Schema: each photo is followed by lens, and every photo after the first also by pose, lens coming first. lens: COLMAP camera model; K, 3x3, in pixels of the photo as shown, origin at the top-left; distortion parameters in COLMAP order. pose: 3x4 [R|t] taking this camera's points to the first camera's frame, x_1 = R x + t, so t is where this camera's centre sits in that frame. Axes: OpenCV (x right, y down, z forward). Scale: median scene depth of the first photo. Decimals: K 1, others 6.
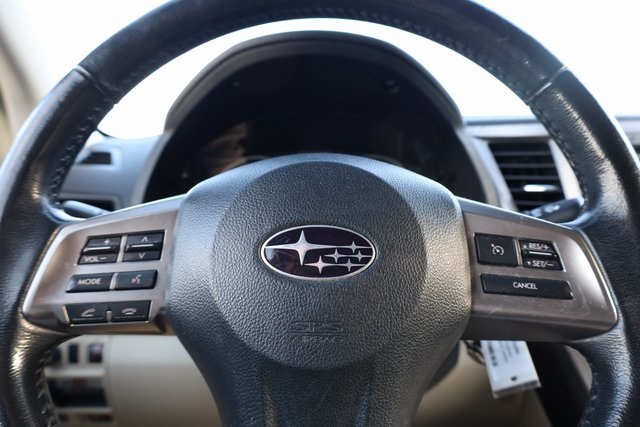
lens RADIAL K [[472.2, 0, 320.0], [0, 472.2, 213.5], [0, 0, 1]] dist [-0.008264, -0.003424]
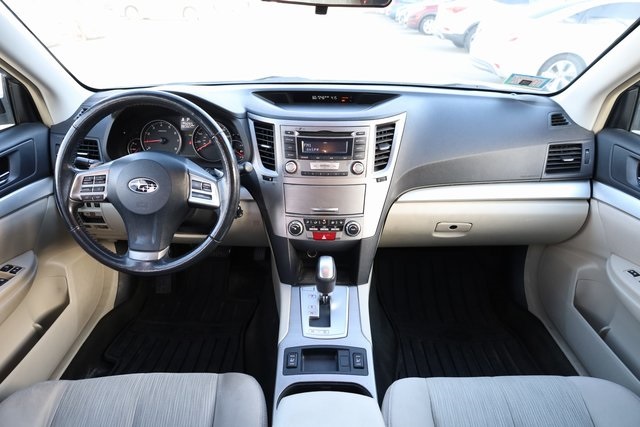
lens RADIAL K [[438.8, 0, 320.0], [0, 438.8, 213.5], [0, 0, 1]] dist [-0.007719, -0.000280]
pose [[0.999277, 0.037310, -0.007272, 1.335874], [-0.032754, 0.942224, 0.333379, -0.856148], [0.019290, -0.332900, 0.942765, -2.199034]]
